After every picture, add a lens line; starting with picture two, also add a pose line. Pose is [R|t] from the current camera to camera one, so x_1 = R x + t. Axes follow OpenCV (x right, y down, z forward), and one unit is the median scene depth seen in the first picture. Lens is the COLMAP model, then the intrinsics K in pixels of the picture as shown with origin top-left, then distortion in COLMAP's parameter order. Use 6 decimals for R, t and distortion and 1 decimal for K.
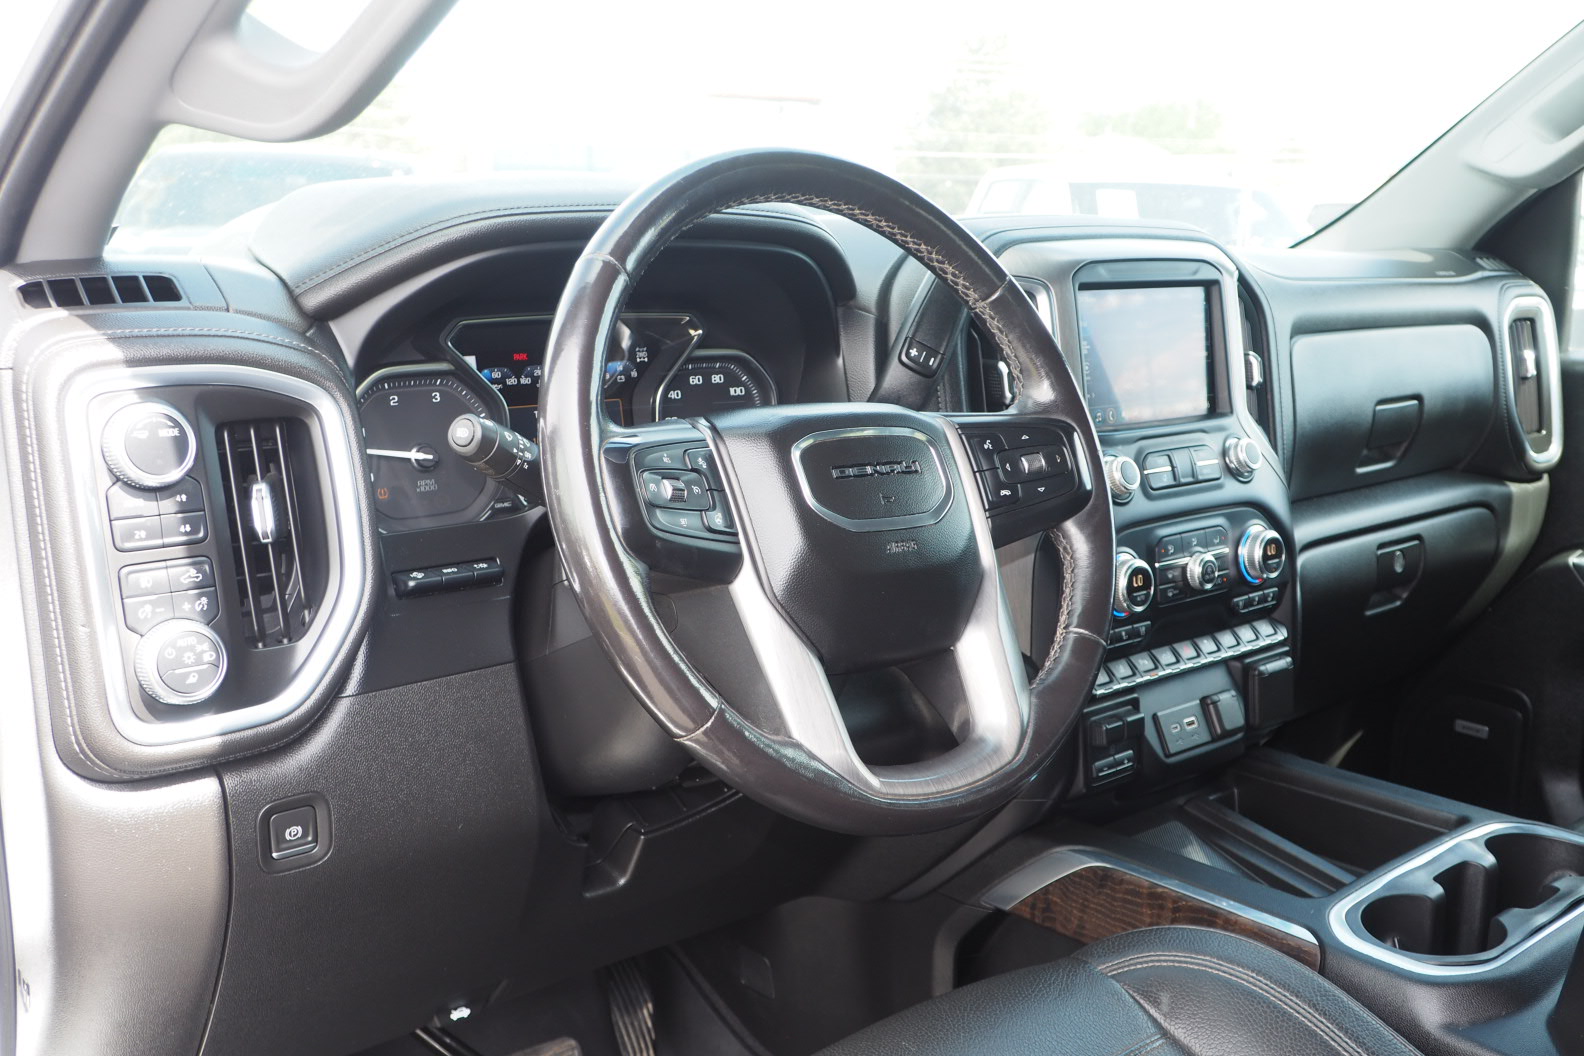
lens RADIAL K [[1497.6, 0, 797.1], [0, 1497.6, 564.6], [0, 0, 1]] dist [-0.004994, -0.004572]
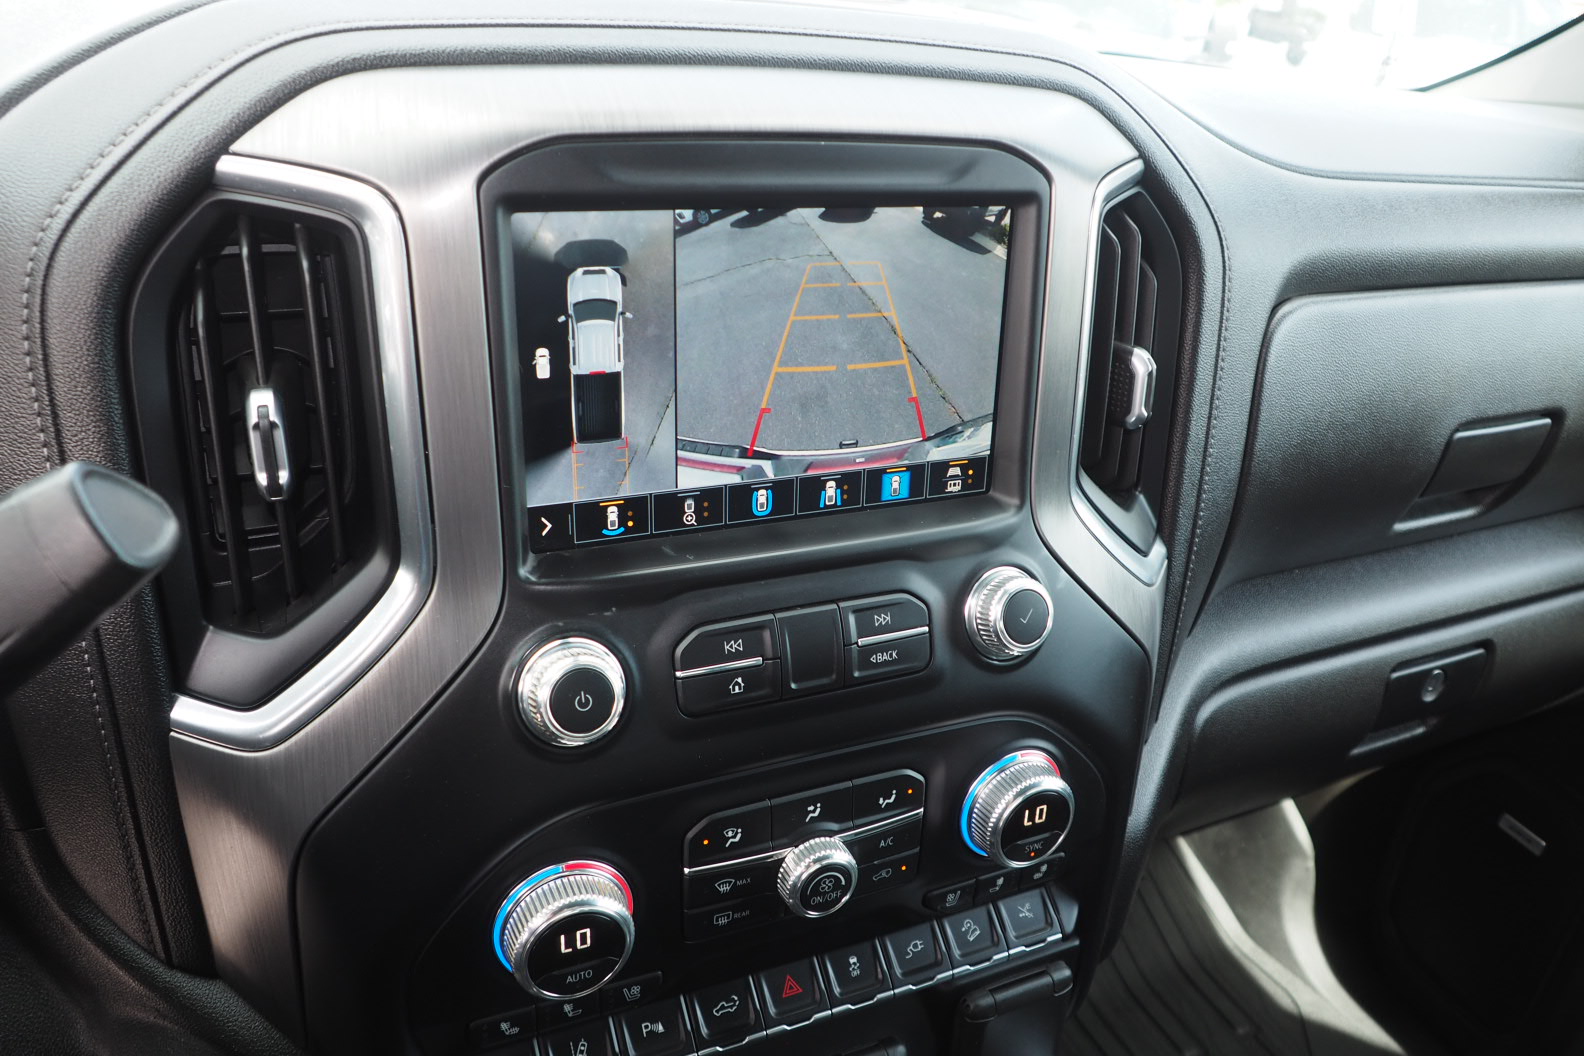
lens RADIAL K [[1132.5, 0, 777.7], [0, 1132.5, 524.7], [0, 0, 1]] dist [-0.046104, -0.003277]
pose [[0.957873, 0.188359, -0.216794, 0.244468], [-0.131835, 0.959033, 0.250750, -0.140007], [0.255143, -0.211606, 0.943464, 0.550039]]
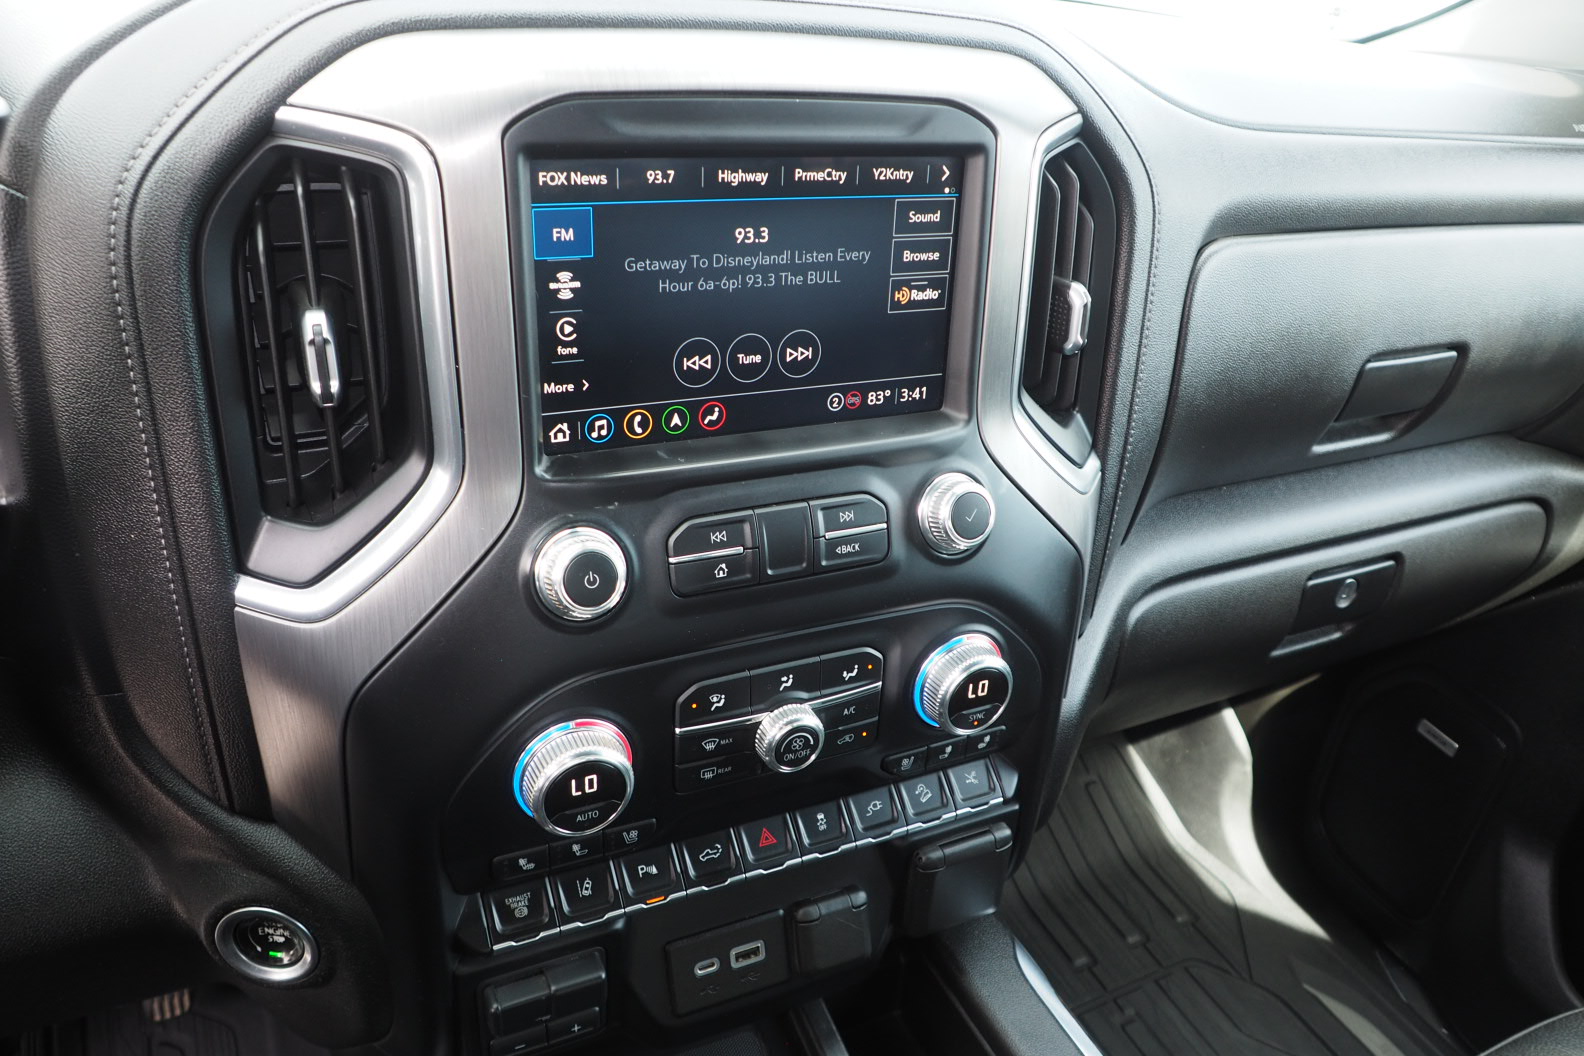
lens RADIAL K [[1131.0, 0, 792.0], [0, 1131.0, 528.0], [0, 0, 1]] dist [-0.042936, 0.000869]
pose [[0.963670, 0.204040, -0.172357, 0.253710], [-0.145137, 0.941750, 0.303383, -0.143494], [0.224220, -0.267346, 0.937151, 0.510581]]
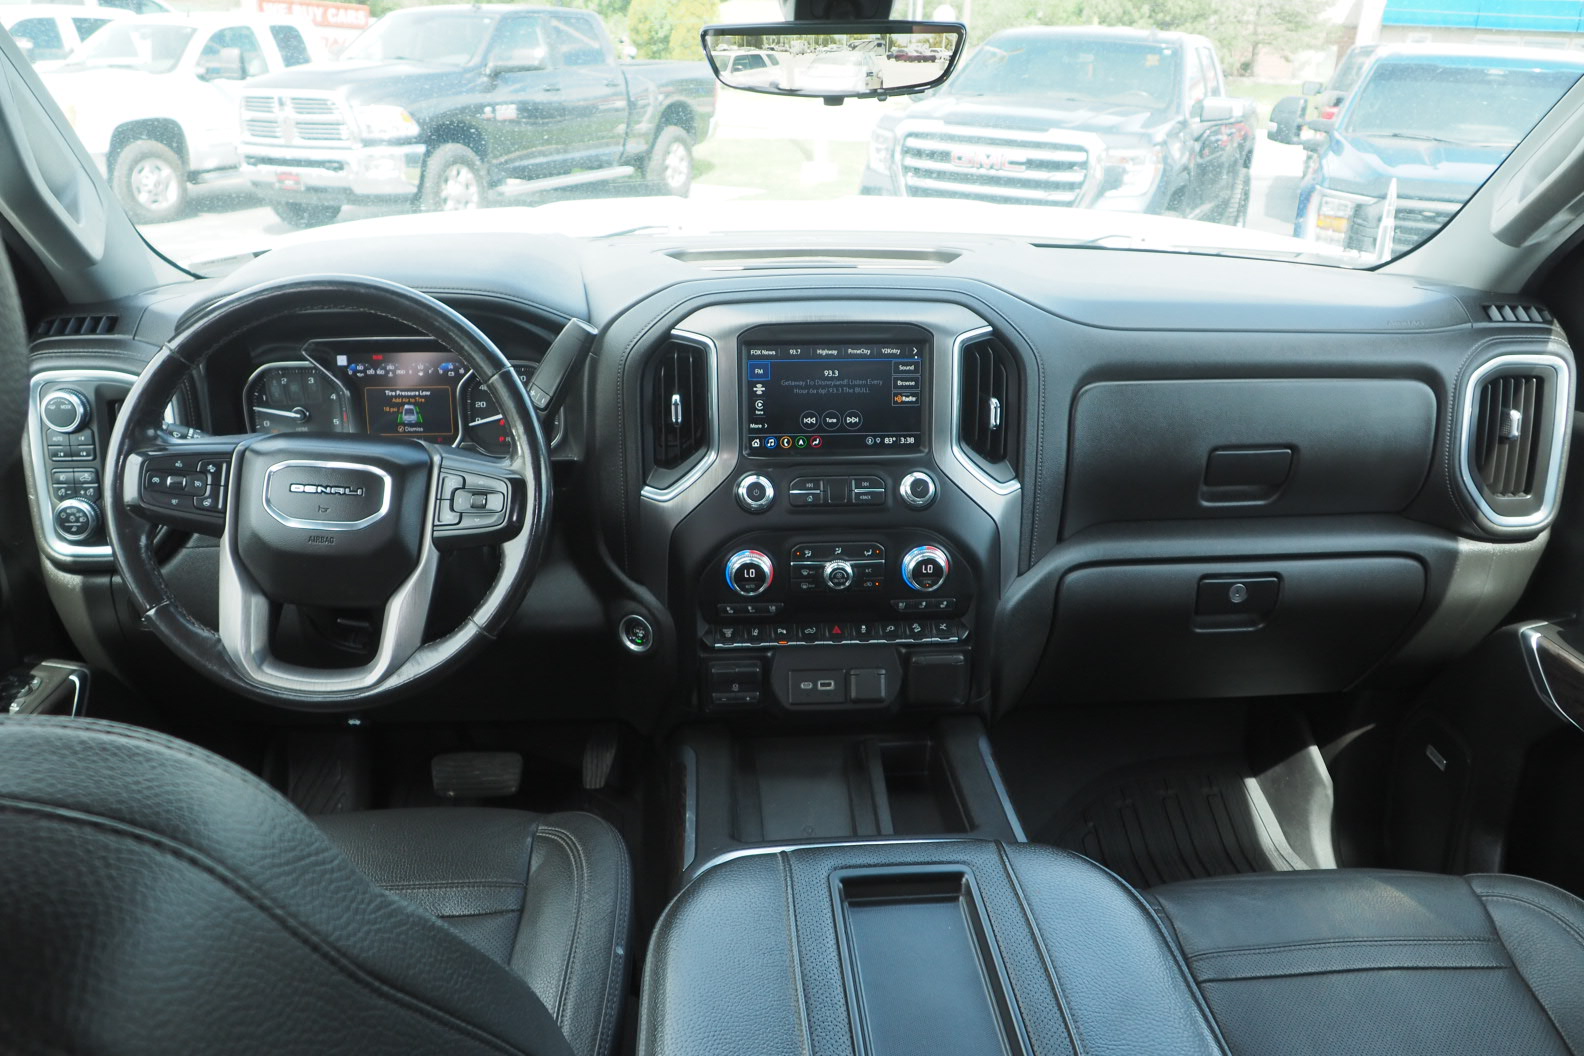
lens RADIAL K [[1131.0, 0, 792.0], [0, 1131.0, 528.0], [0, 0, 1]] dist [-0.042936, 0.000869]
pose [[0.801551, 0.222332, -0.555054, 0.595836], [-0.129231, 0.970774, 0.202230, -0.173892], [0.583794, -0.090368, 0.806857, 0.164301]]
